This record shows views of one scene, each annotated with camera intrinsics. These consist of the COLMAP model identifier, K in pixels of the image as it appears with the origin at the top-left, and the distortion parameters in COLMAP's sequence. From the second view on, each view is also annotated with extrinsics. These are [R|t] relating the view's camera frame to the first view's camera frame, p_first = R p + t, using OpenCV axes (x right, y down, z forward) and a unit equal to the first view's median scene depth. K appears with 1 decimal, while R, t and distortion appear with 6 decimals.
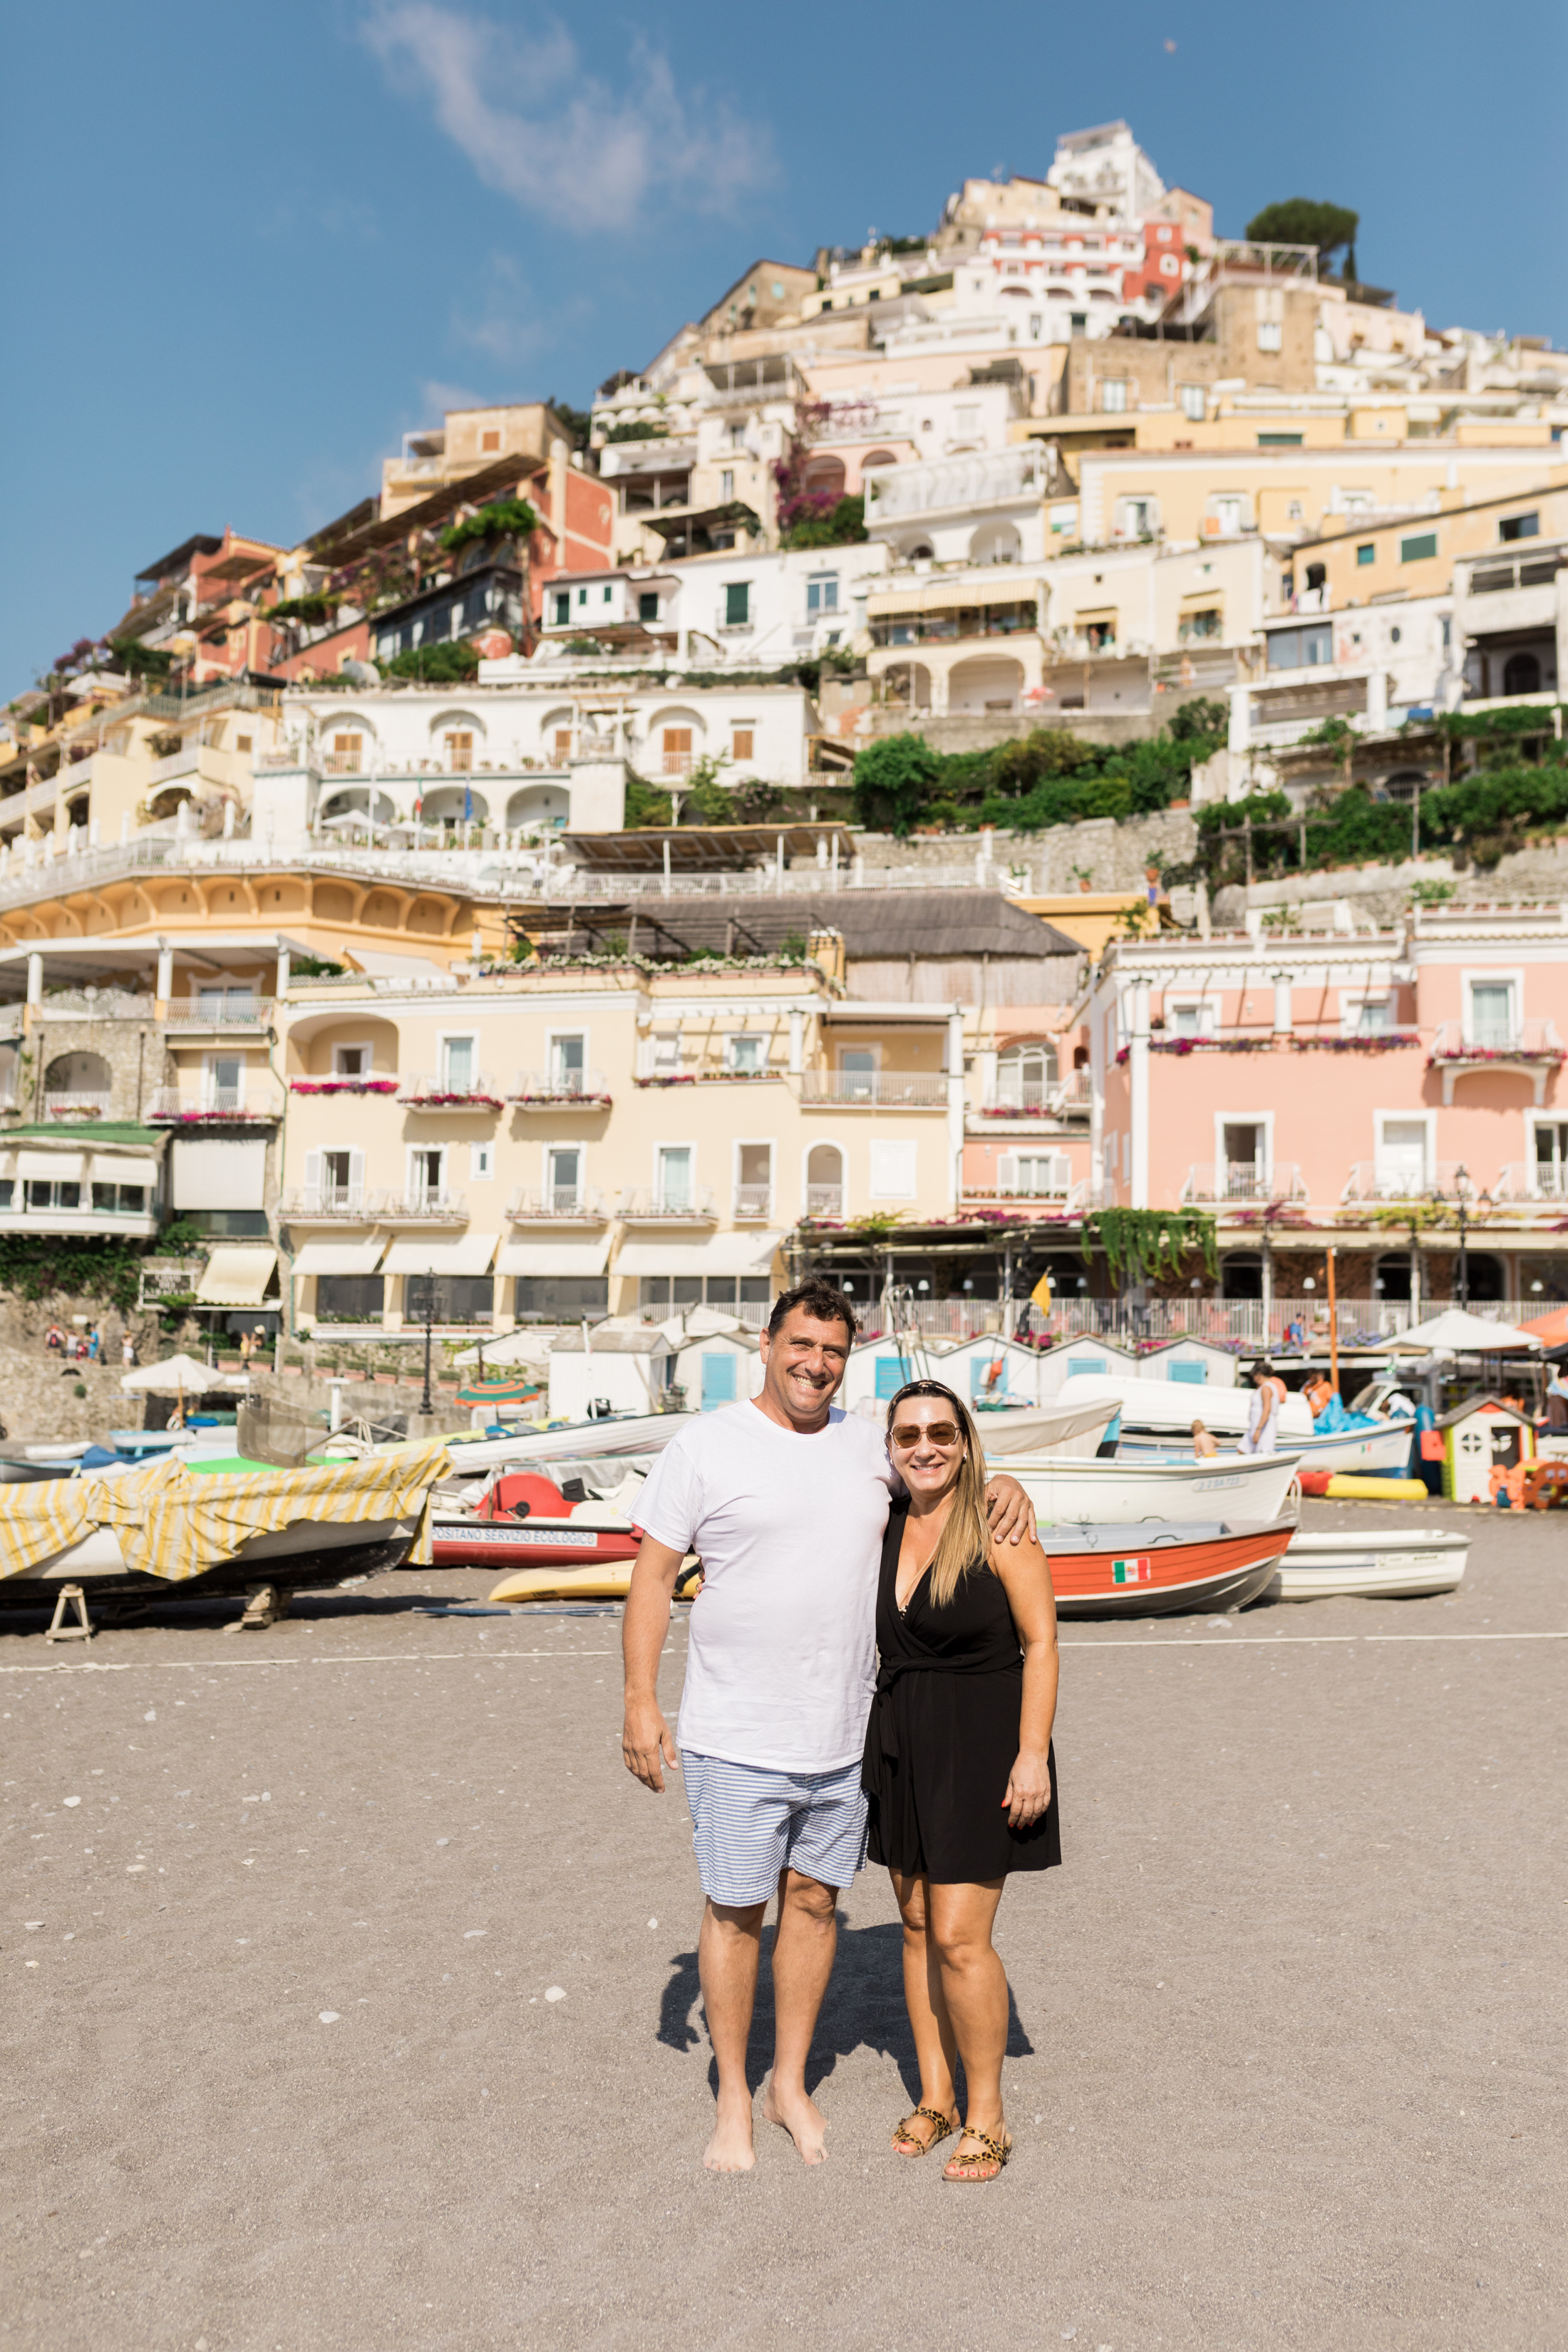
lens RADIAL K [[2230.5, 0, 784.0], [0, 2230.5, 1176.0], [0, 0, 1]] dist [0.003051, 0.003357]
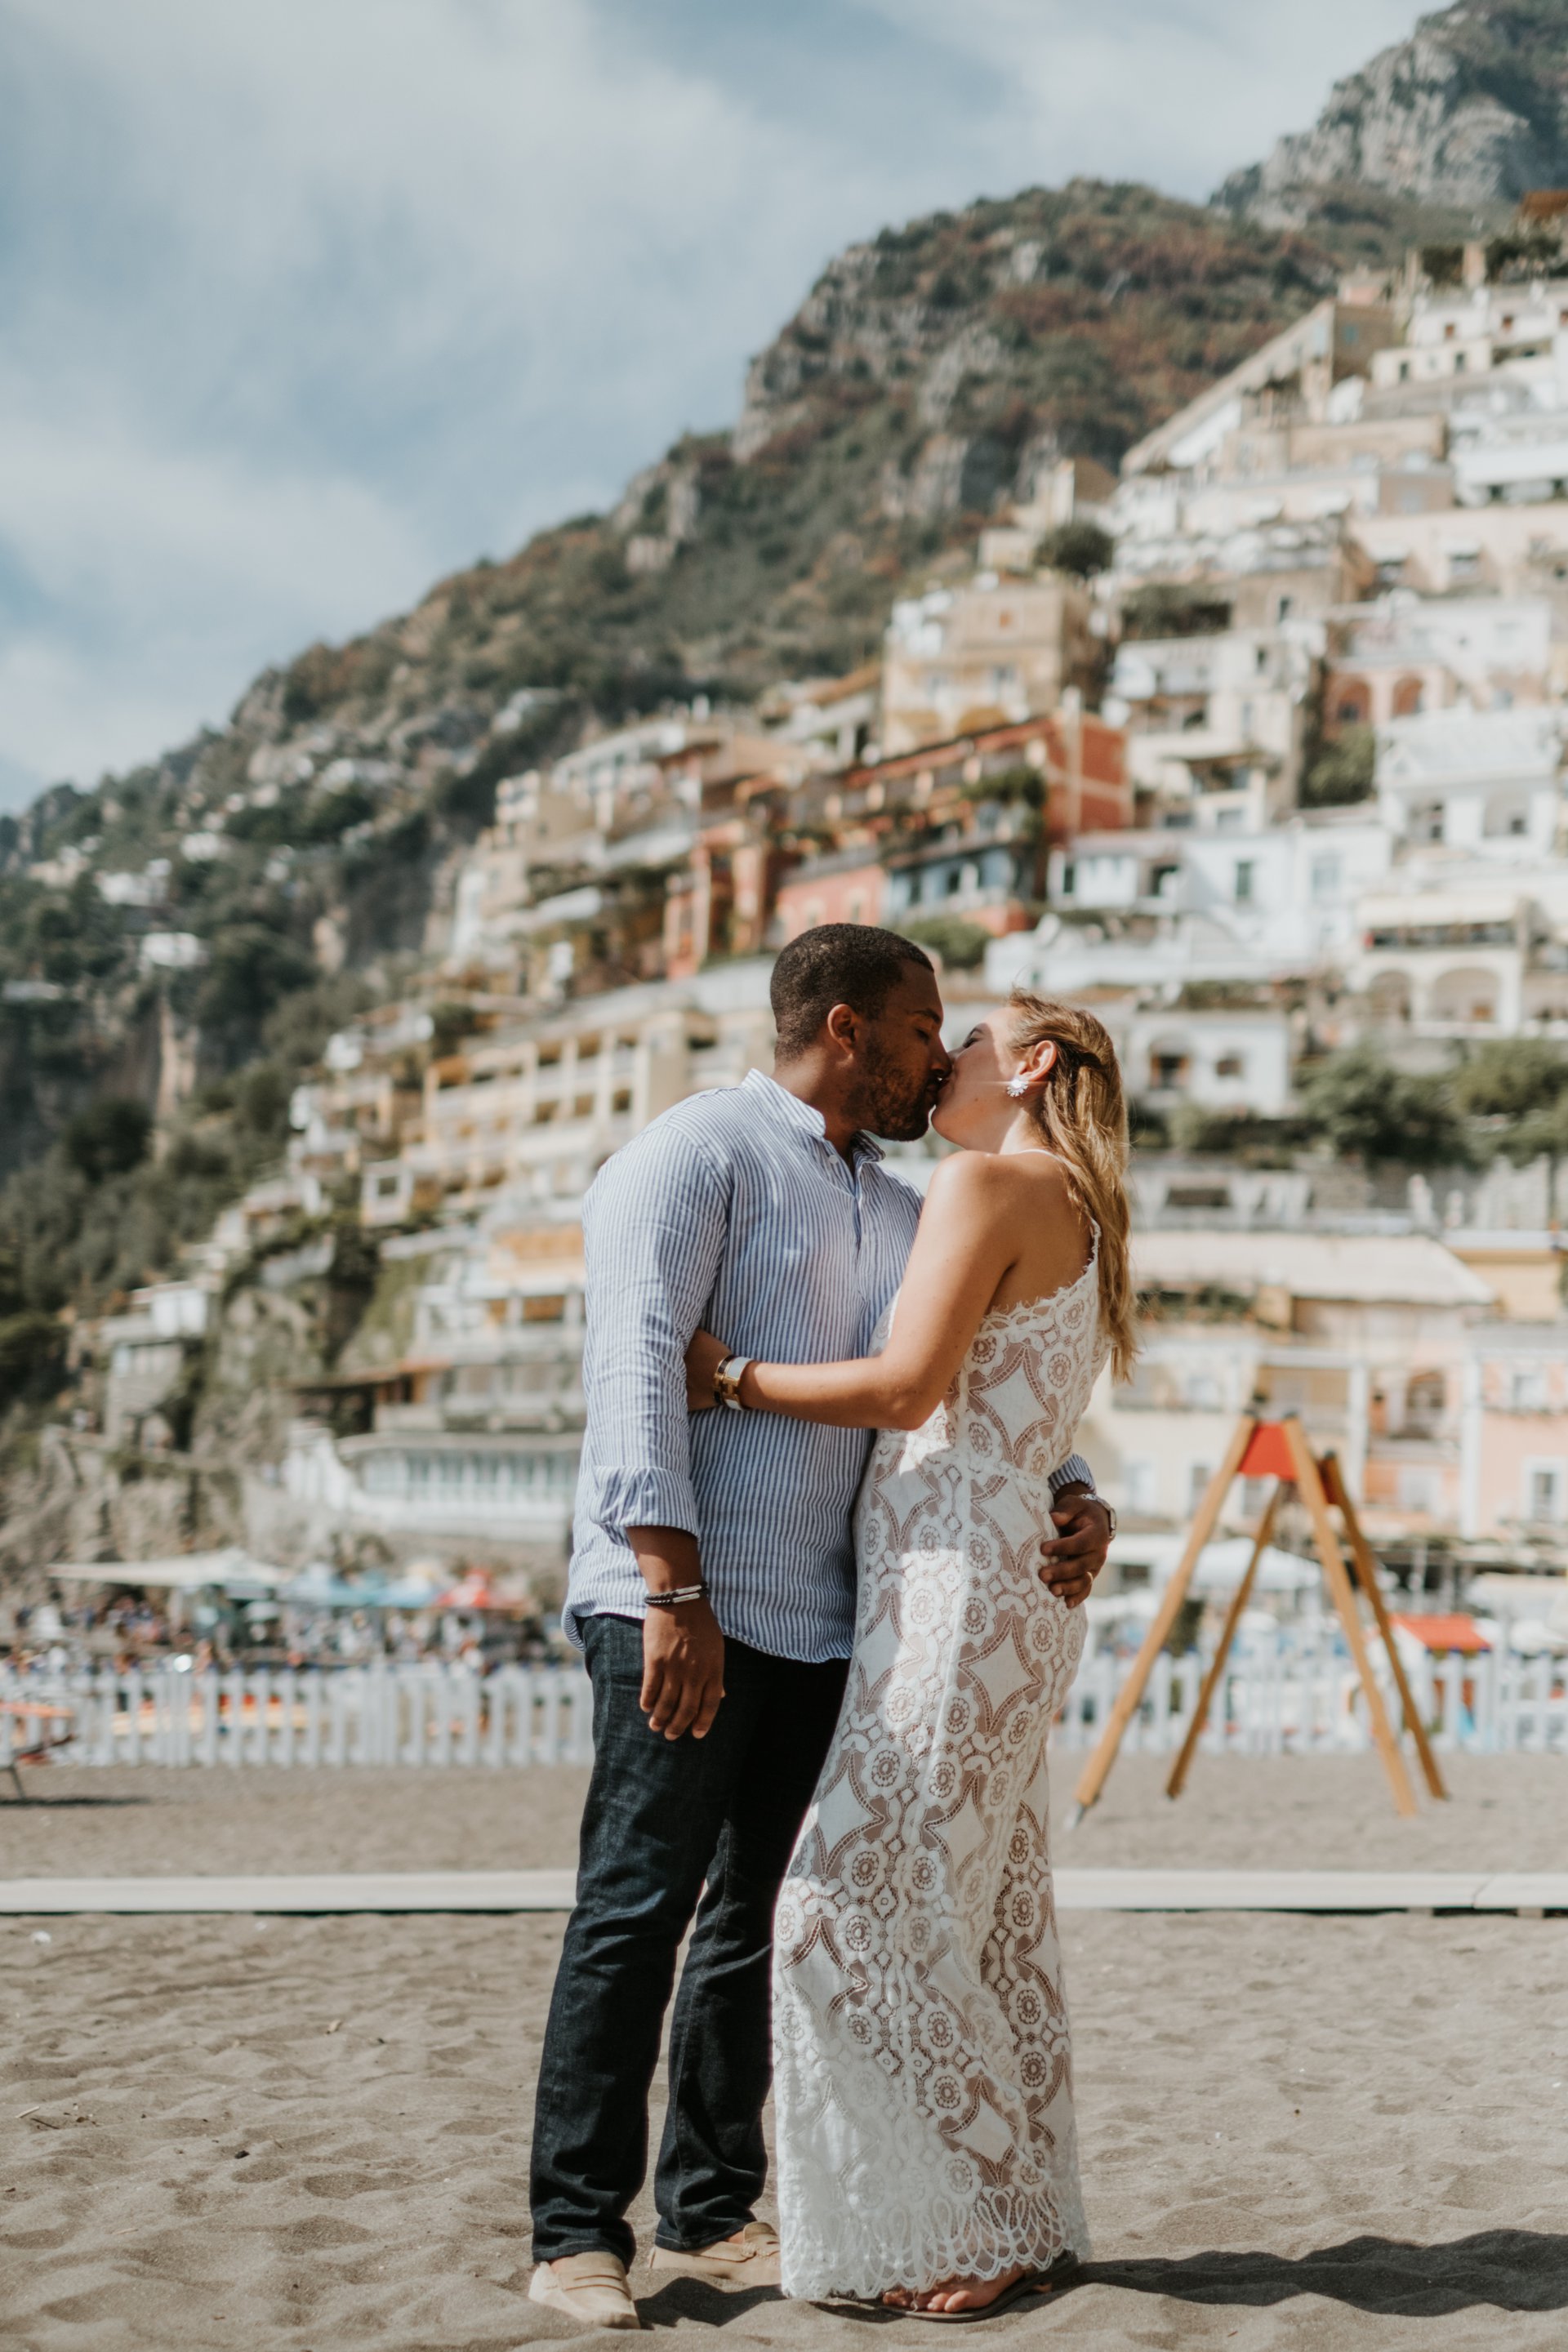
lens RADIAL K [[3960.7, 0, 784.0], [0, 3960.7, 1176.0], [0, 0, 1]] dist [-0.030283, 0.019459]
pose [[0.983773, 0.016018, -0.178700, 0.099599], [-0.020332, 0.999544, -0.022337, -0.078788], [0.178261, 0.025608, 0.983650, -0.824336]]
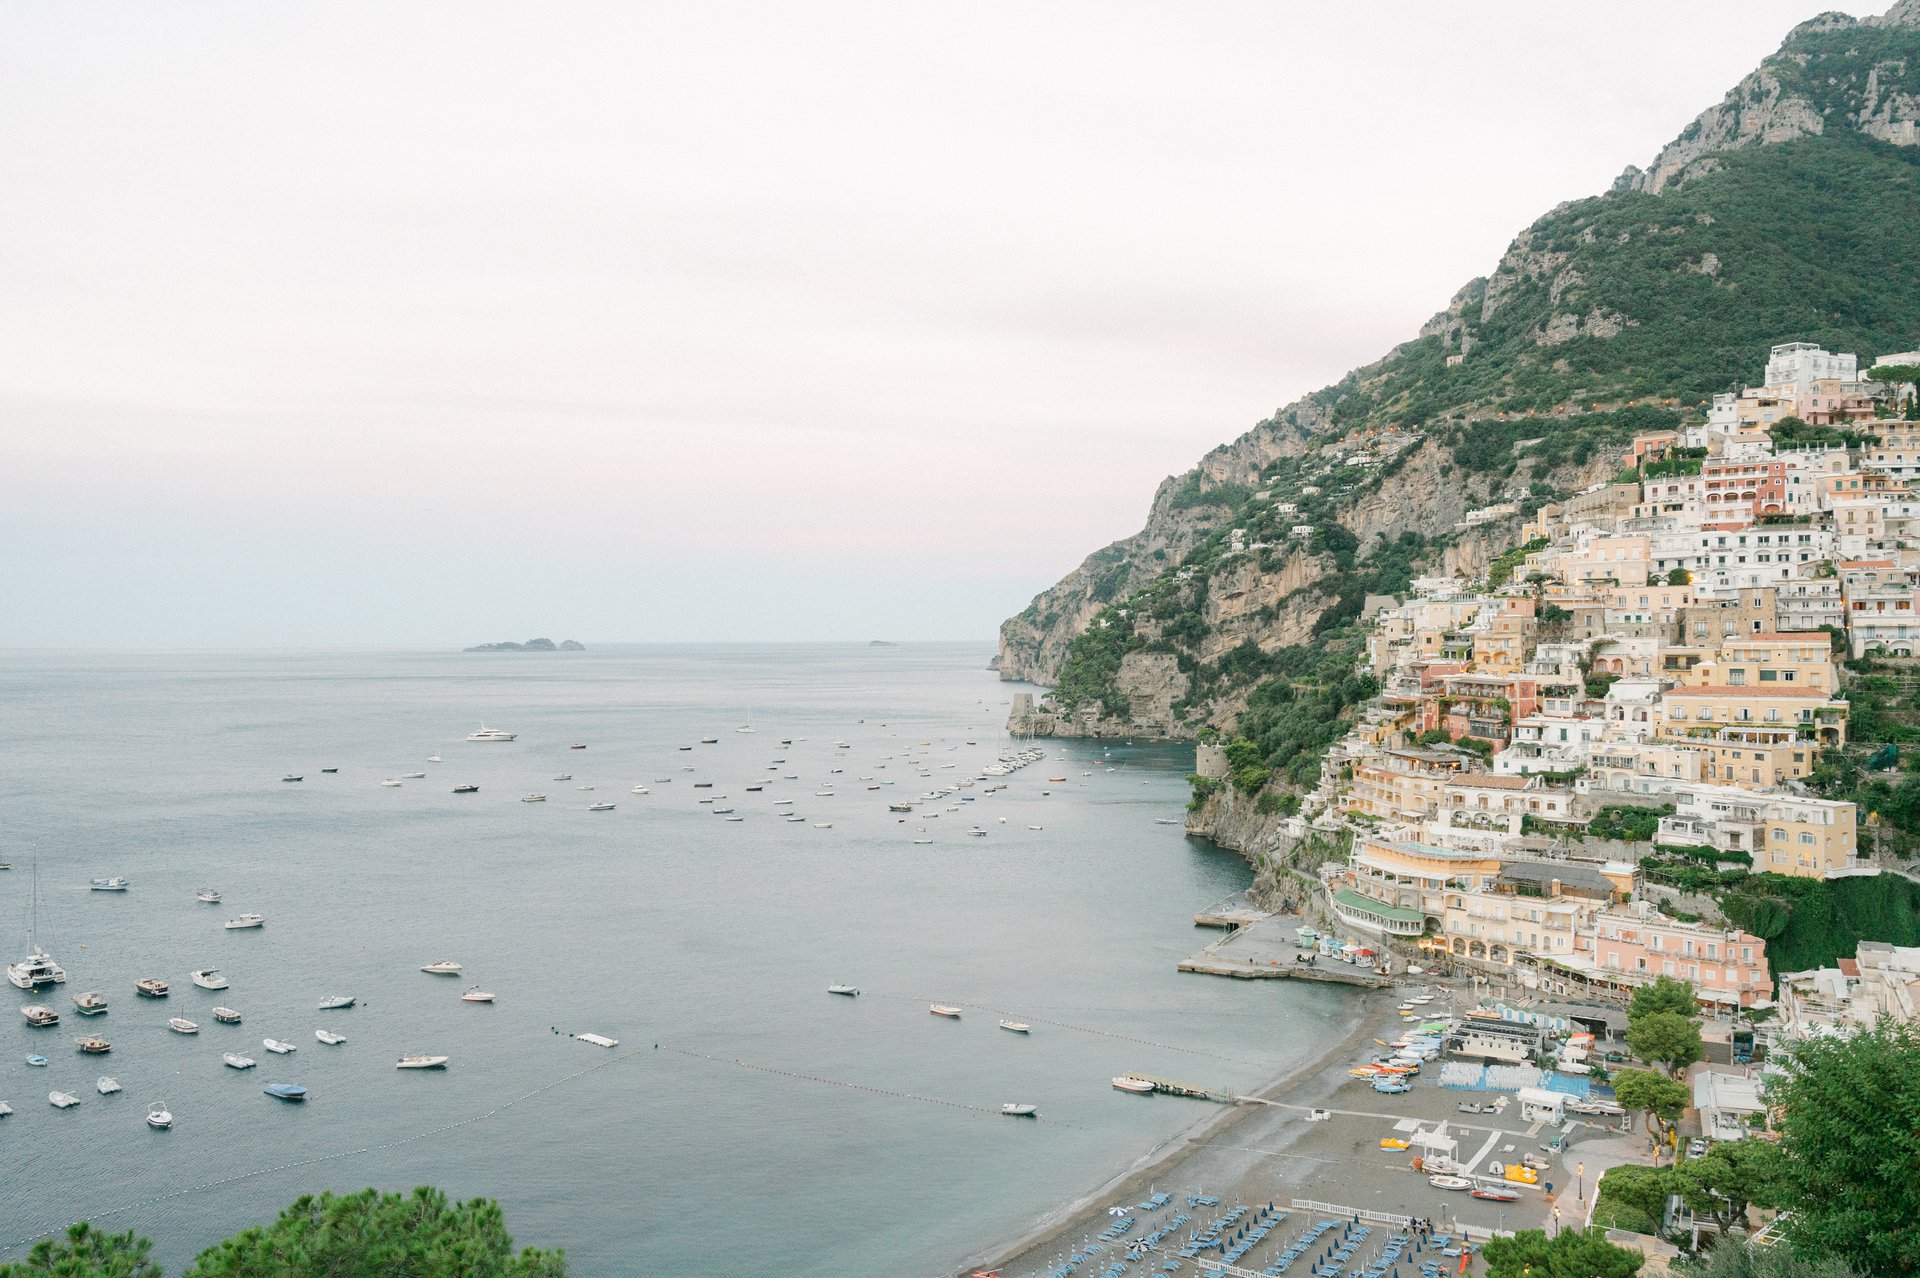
lens RADIAL K [[1344.4, 0, 960.0], [0, 1344.4, 639.0], [0, 0, 1]] dist [-0.005096, 0.005815]
pose [[0.827081, -0.021555, -0.561669, 0.439132], [0.076134, 0.994351, 0.073951, -0.692194], [0.556902, -0.103925, 0.824050, -1.544771]]
